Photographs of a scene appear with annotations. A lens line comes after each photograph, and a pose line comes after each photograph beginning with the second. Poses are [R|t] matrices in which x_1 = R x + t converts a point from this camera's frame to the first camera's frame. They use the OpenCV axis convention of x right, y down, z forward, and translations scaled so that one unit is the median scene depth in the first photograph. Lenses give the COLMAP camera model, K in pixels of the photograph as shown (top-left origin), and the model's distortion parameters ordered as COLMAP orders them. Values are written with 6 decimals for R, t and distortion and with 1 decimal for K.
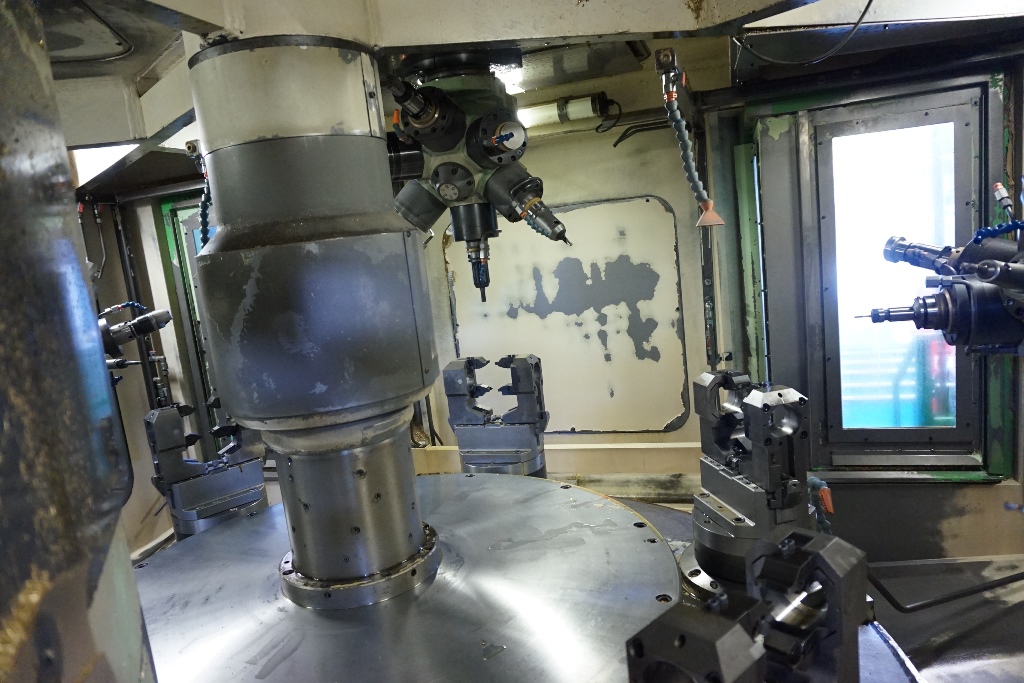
lens RADIAL K [[698.4, 0, 501.9], [0, 698.4, 345.0], [0, 0, 1]] dist [-0.046382, 0.028150]
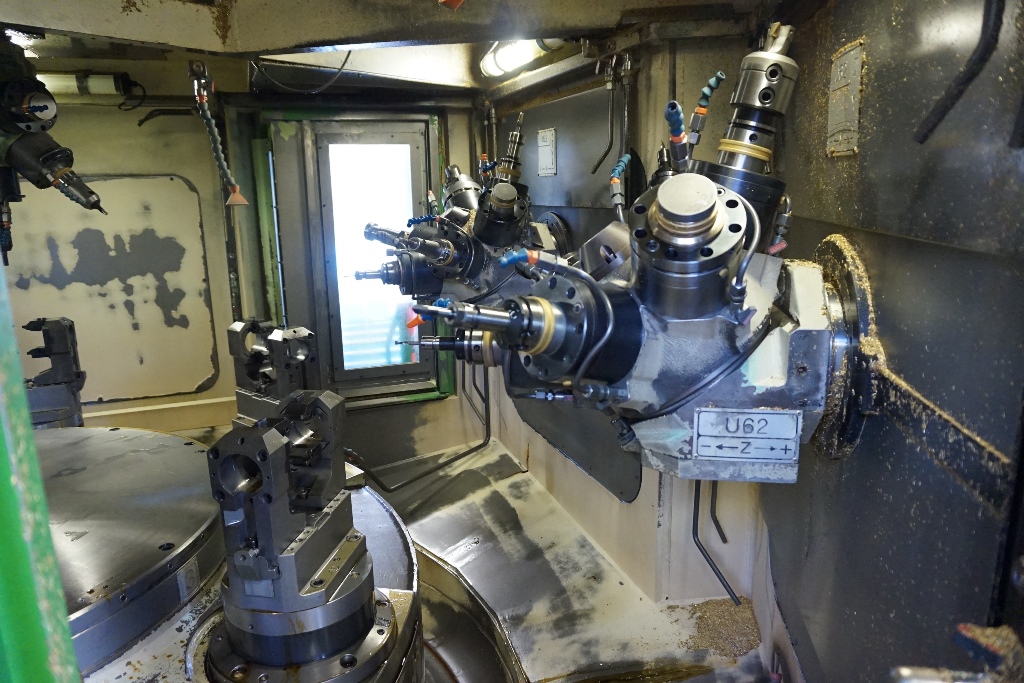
lens RADIAL K [[698.4, 0, 510.6], [0, 698.4, 341.4], [0, 0, 1]] dist [-0.046382, 0.028150]
pose [[0.778510, -0.041469, 0.626261, -0.087079], [0.032242, 0.999140, 0.026078, 0.045968], [-0.626804, -0.000110, 0.779177, -0.229239]]
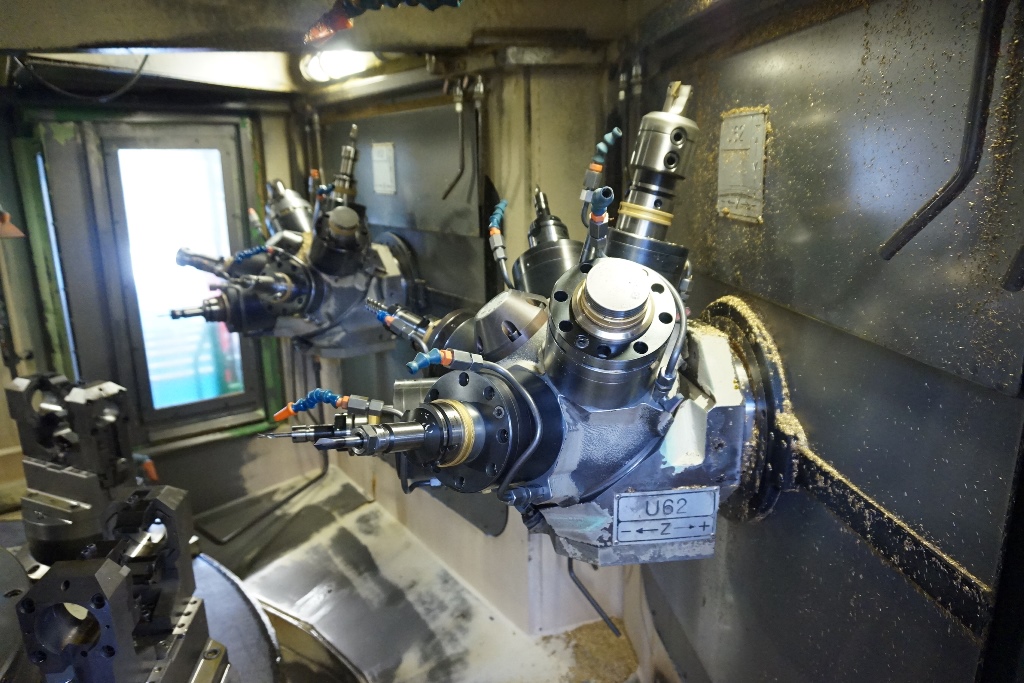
lens RADIAL K [[698.4, 0, 513.6], [0, 698.4, 341.6], [0, 0, 1]] dist [-0.046382, 0.028150]
pose [[0.575584, -0.099492, 0.811668, -0.083625], [0.076805, 0.994761, 0.067469, -0.021025], [-0.814128, 0.023506, 0.580210, -0.150714]]
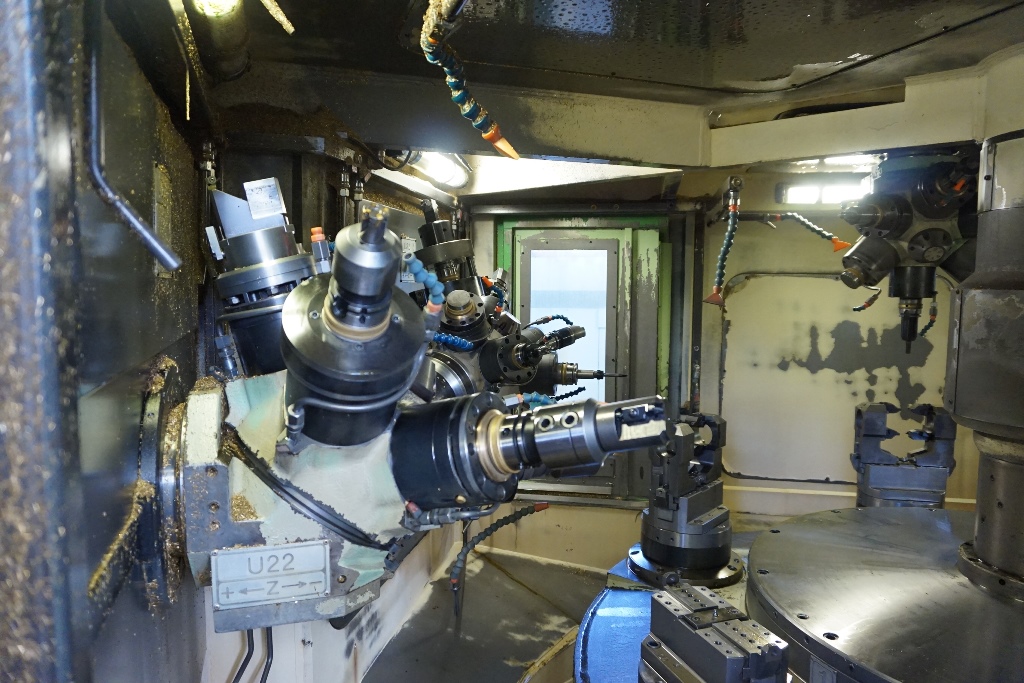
lens RADIAL K [[698.4, 0, 516.4], [0, 698.4, 339.8], [0, 0, 1]] dist [-0.046382, 0.028150]
pose [[0.984924, 0.112214, 0.131651, -0.811083], [-0.100687, 0.990730, -0.091188, 0.081995], [-0.140663, 0.076558, 0.987093, 0.002287]]
